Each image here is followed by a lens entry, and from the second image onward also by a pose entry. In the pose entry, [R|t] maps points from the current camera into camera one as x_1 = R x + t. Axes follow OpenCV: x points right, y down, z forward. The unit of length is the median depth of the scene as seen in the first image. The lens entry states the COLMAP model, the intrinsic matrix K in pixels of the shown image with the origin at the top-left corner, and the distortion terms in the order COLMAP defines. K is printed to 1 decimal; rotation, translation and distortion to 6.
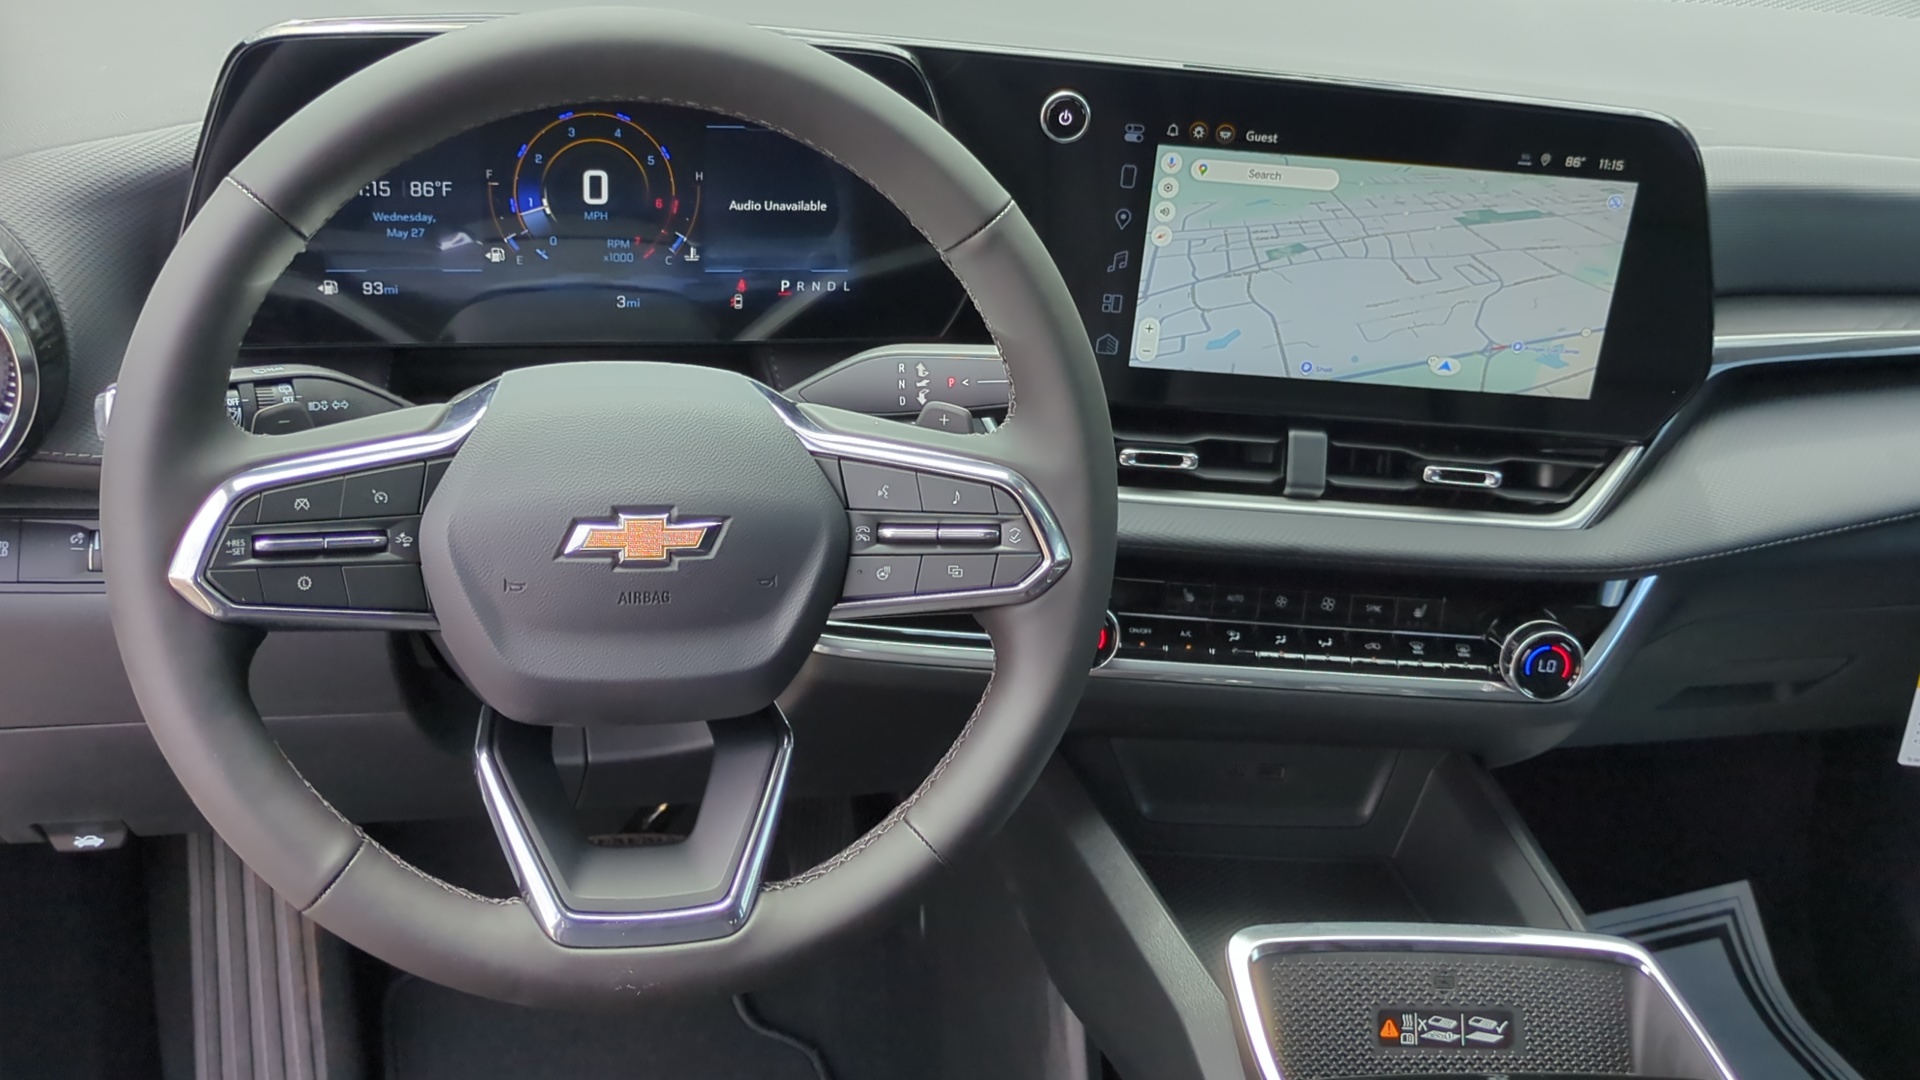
lens RADIAL K [[2086.9, 0, 945.9], [0, 2086.9, 522.4], [0, 0, 1]] dist [0.050045, 0.000000]
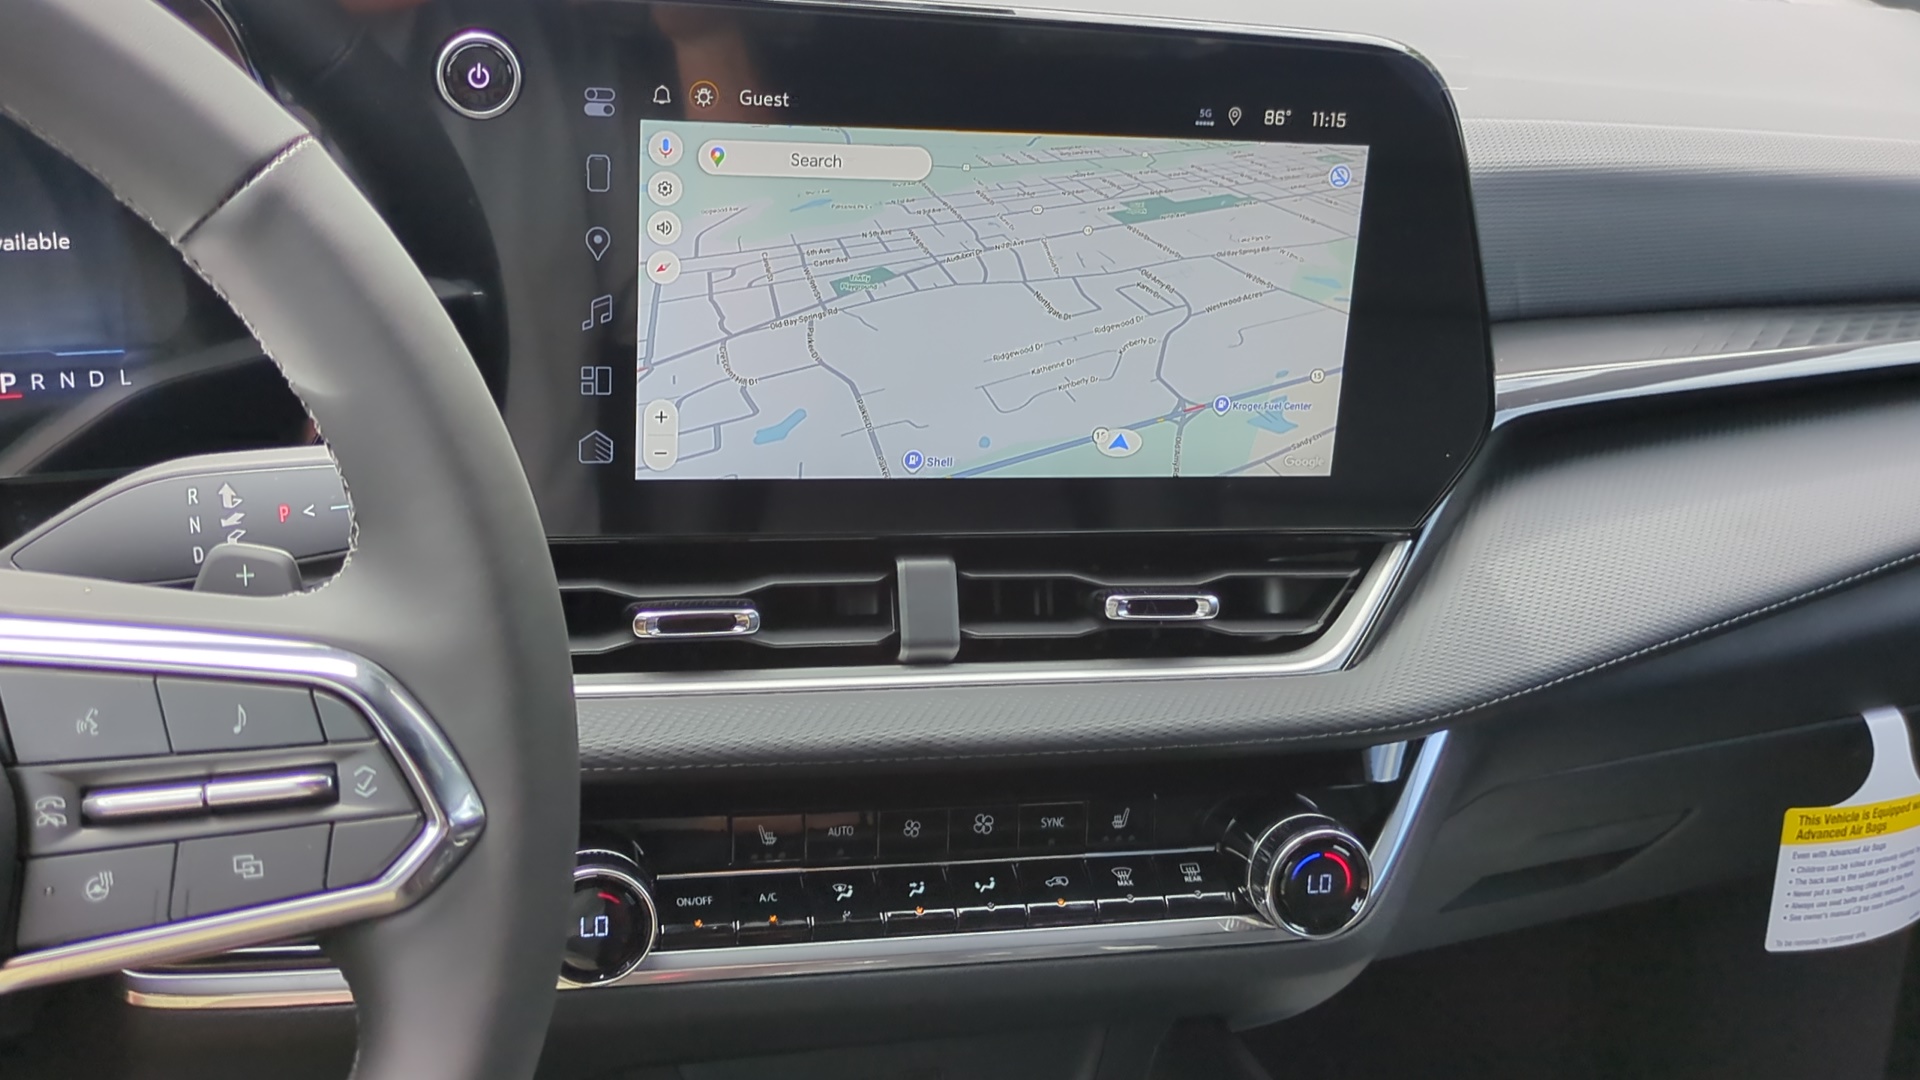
lens RADIAL K [[2086.9, 0, 952.1], [0, 2086.9, 531.9], [0, 0, 1]] dist [0.050045, 0.000000]
pose [[0.980751, -0.085462, 0.175567, 0.070185], [0.101073, 0.991496, -0.081973, 0.001717], [-0.167068, 0.098141, 0.981049, 0.372591]]
